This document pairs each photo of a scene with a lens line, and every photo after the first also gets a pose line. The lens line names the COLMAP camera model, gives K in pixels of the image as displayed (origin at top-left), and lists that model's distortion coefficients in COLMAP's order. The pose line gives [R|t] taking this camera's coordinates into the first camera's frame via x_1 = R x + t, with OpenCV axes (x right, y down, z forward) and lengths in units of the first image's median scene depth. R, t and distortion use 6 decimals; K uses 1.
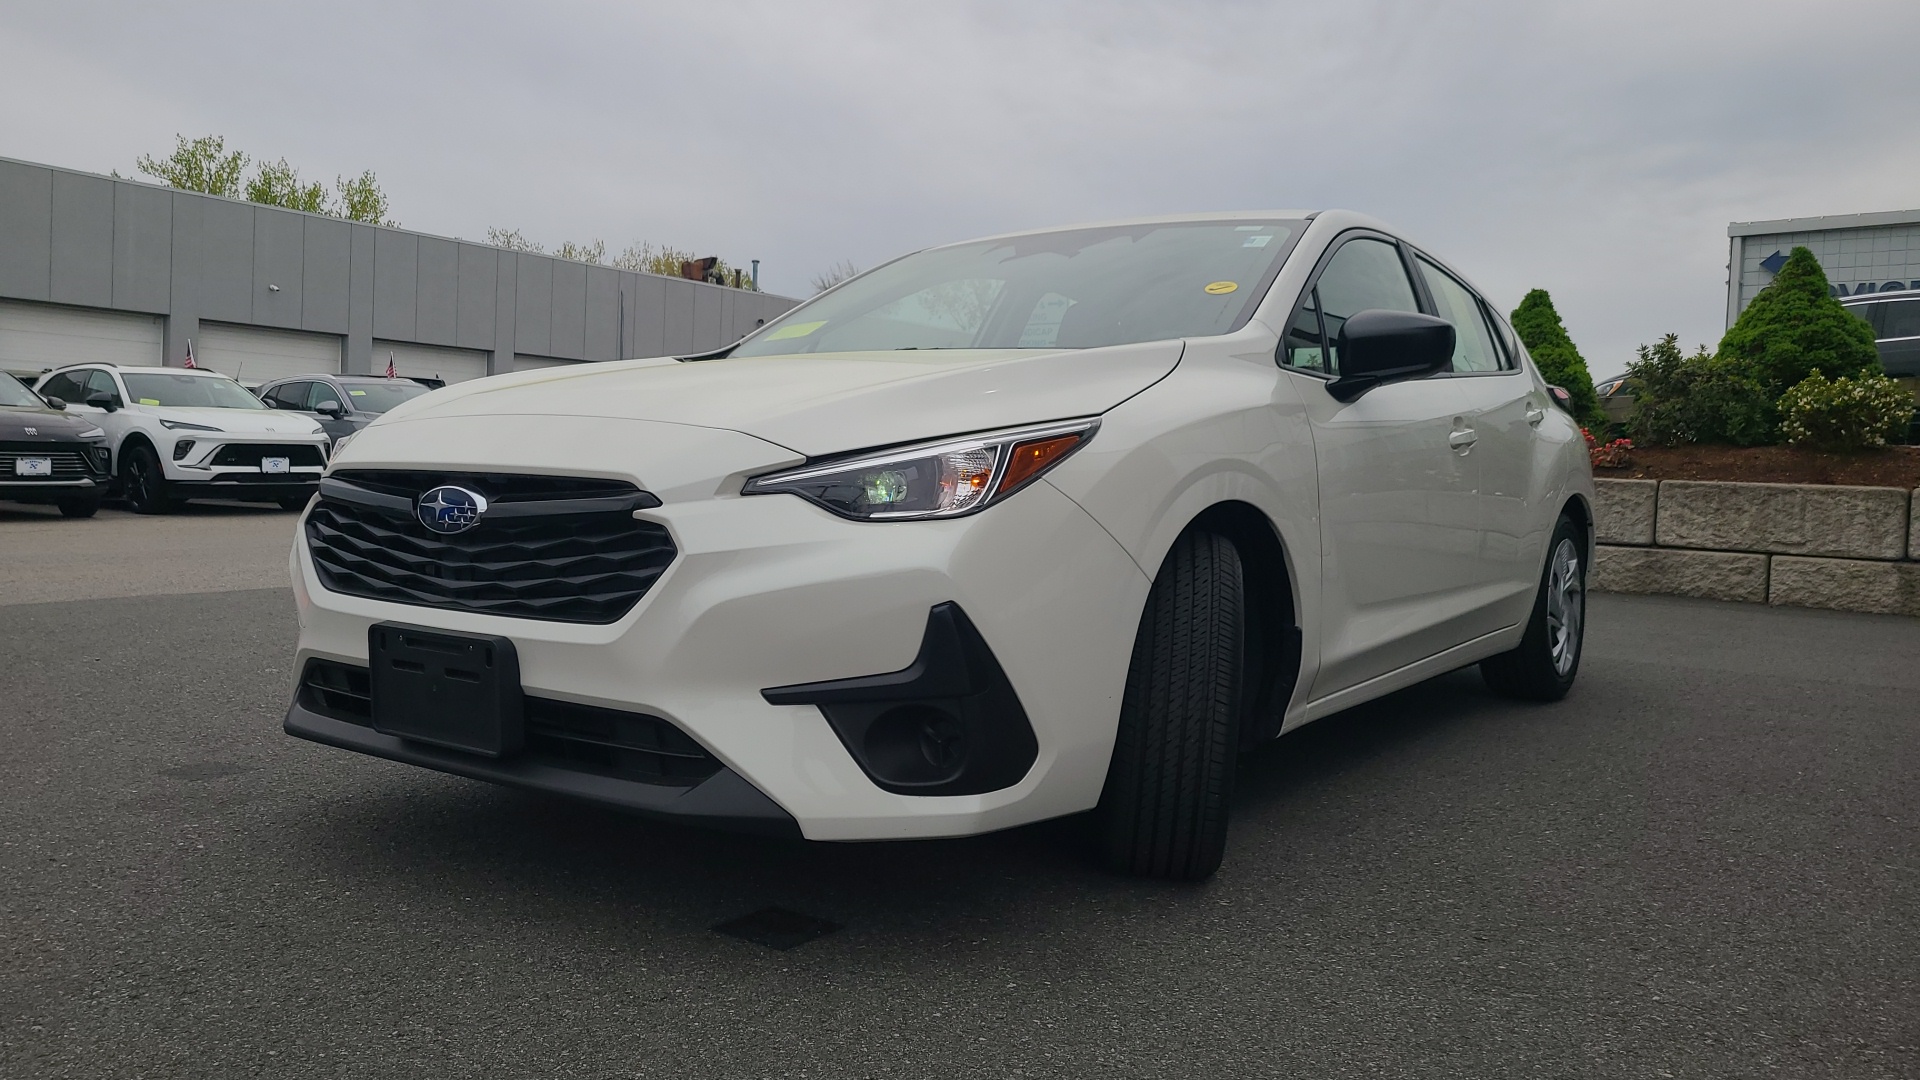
lens RADIAL K [[1468.7, 0, 960.0], [0, 1468.7, 540.0], [0, 0, 1]] dist [0.063380, 0.001313]
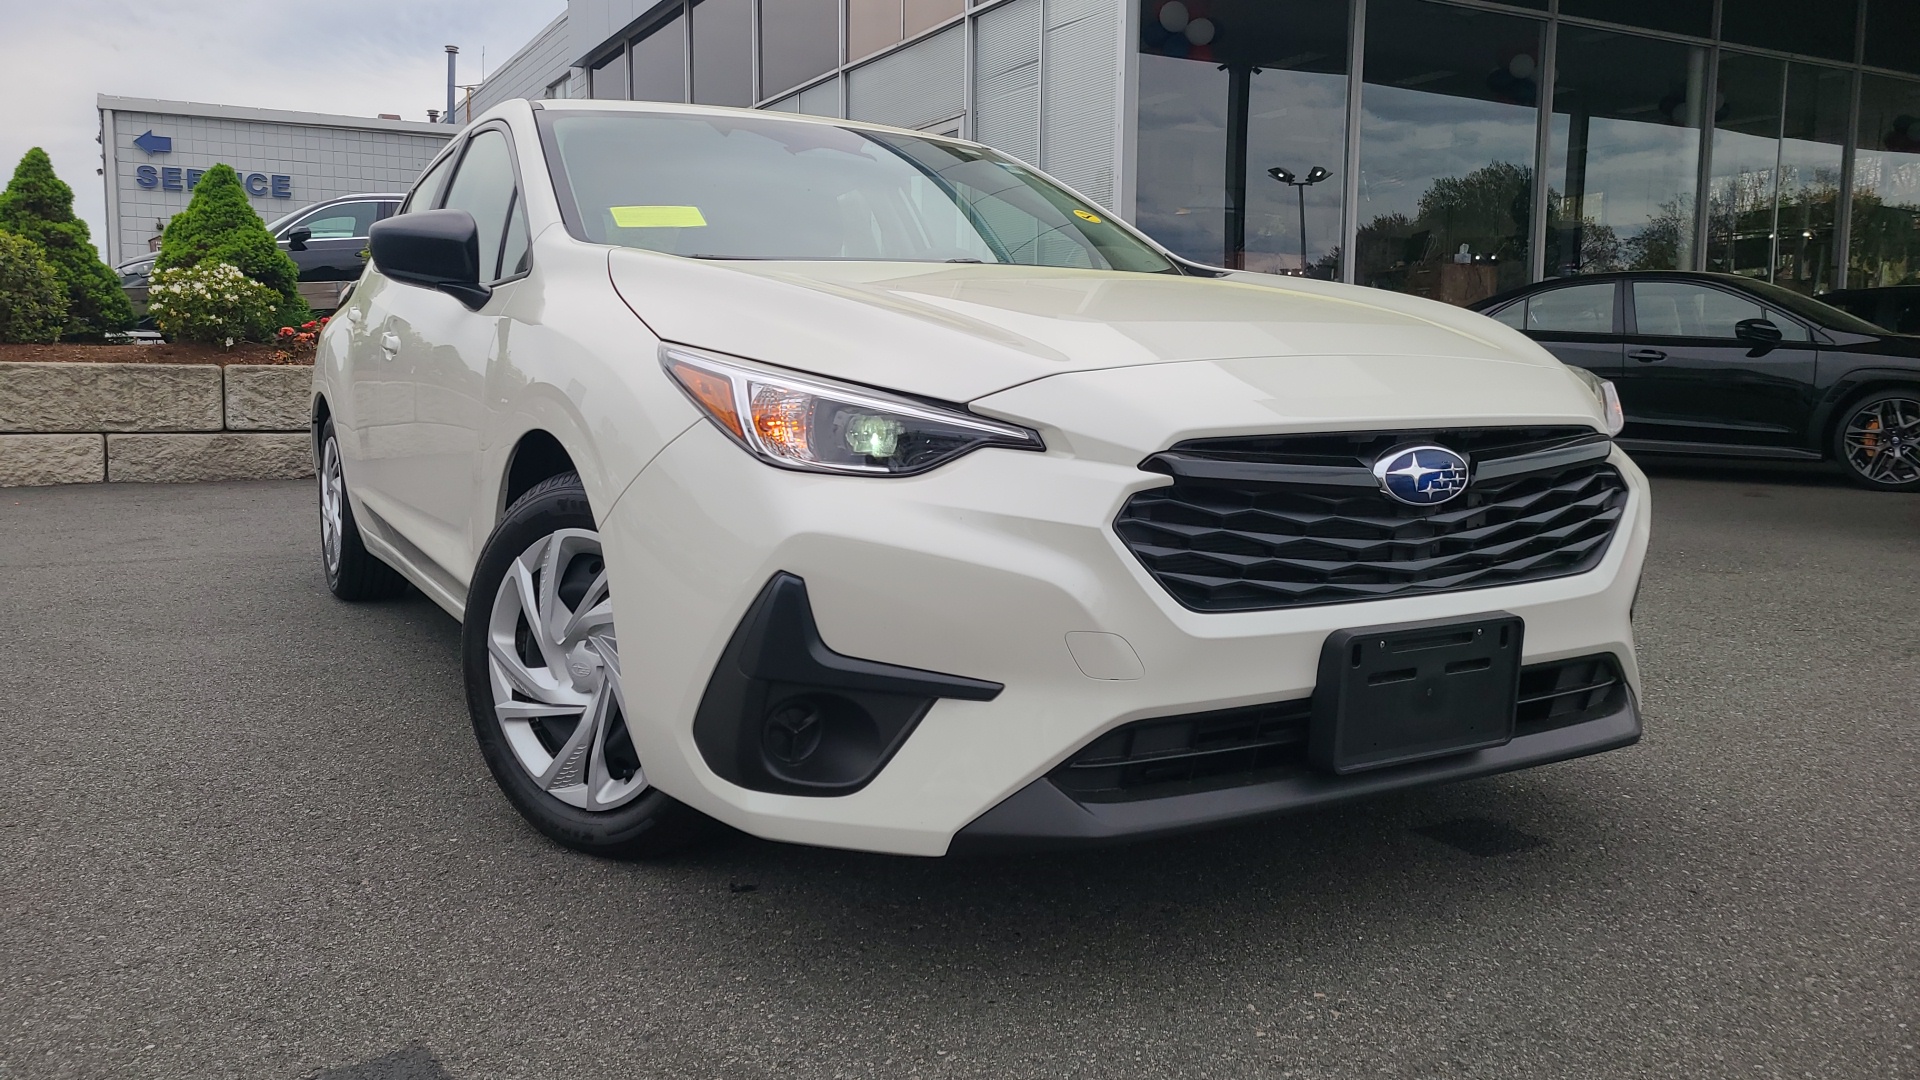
lens RADIAL K [[1408.4, 0, 960.0], [0, 1408.4, 540.0], [0, 0, 1]] dist [0.046690, -0.003959]
pose [[0.406221, -0.136685, 0.903494, -1.151317], [0.054426, 0.990613, 0.125394, -0.096346], [-0.912152, -0.001764, 0.409847, 0.907411]]
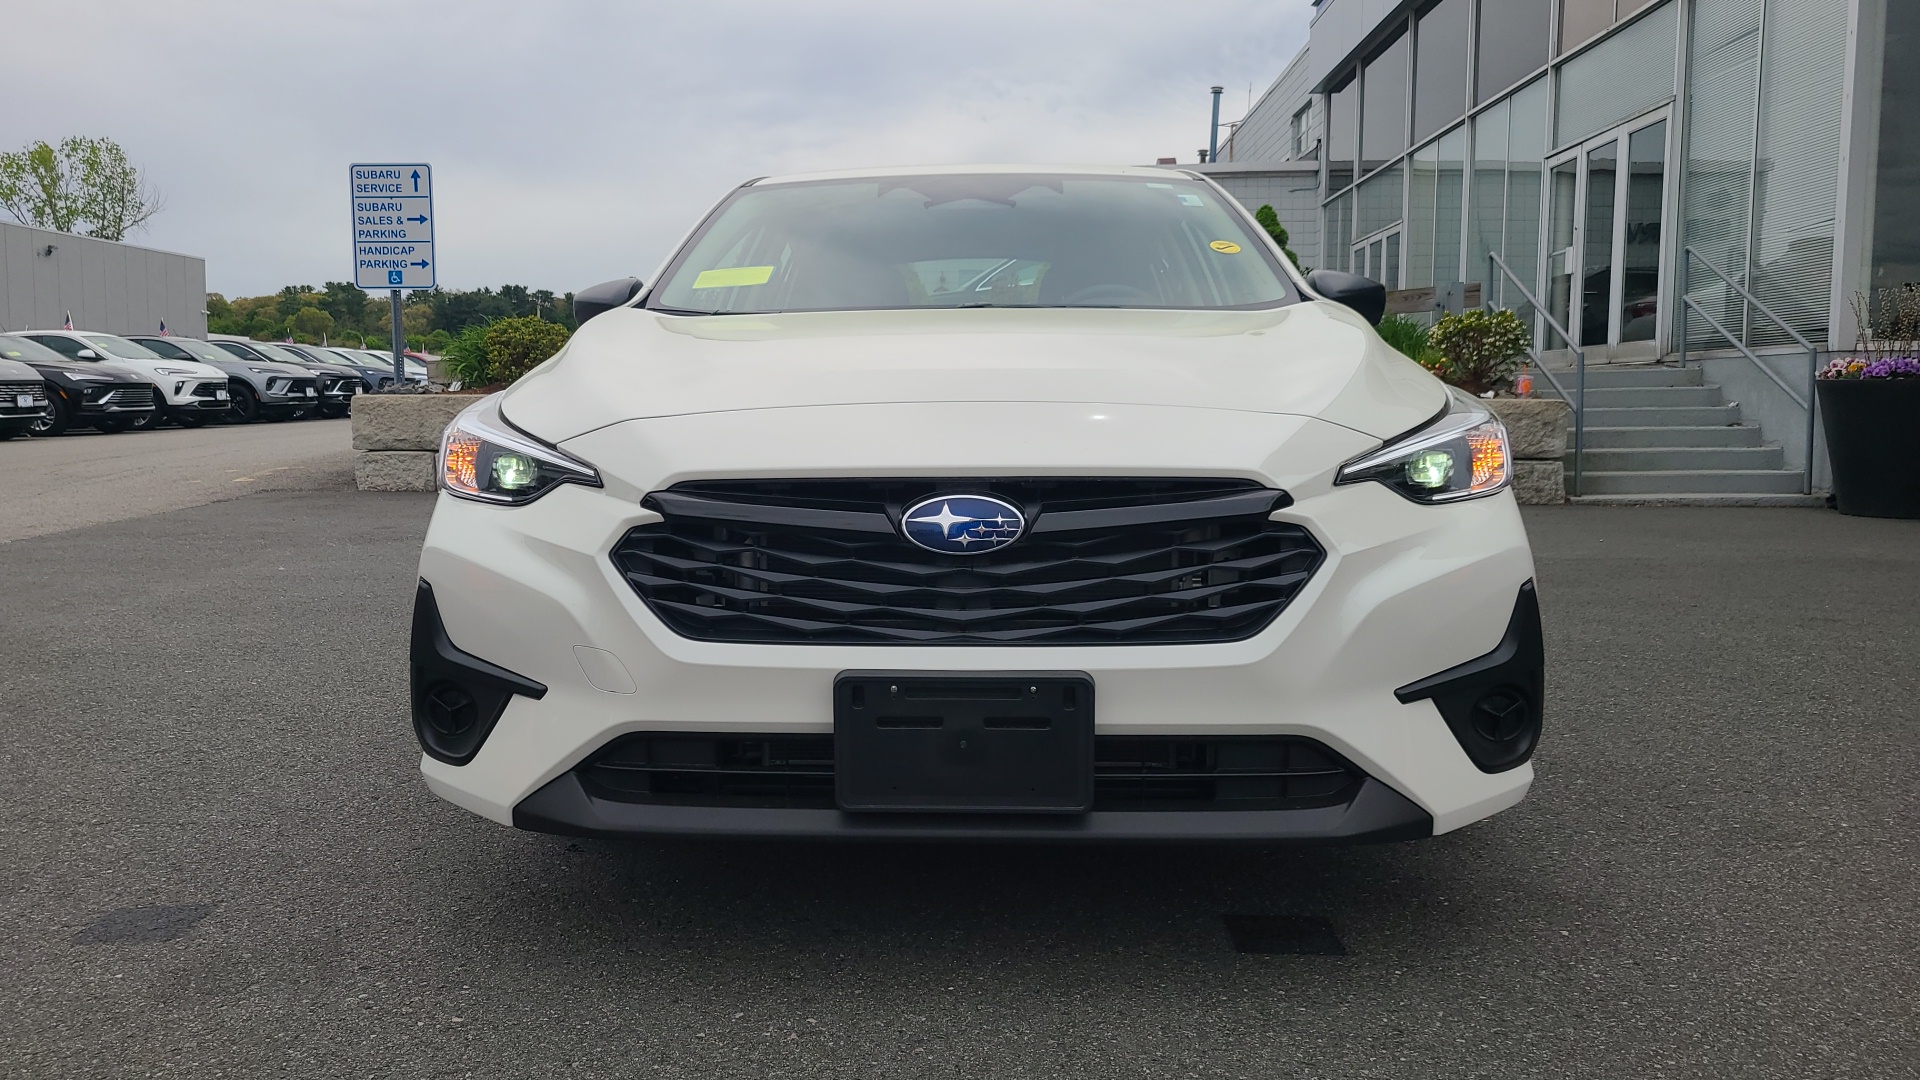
lens RADIAL K [[1444.0, 0, 960.0], [0, 1444.0, 540.0], [0, 0, 1]] dist [0.057303, -0.032634]
pose [[0.824435, -0.085901, 0.559399, -0.783190], [0.052775, 0.995776, 0.075132, -0.070869], [-0.563491, -0.032419, 0.825486, 0.346012]]
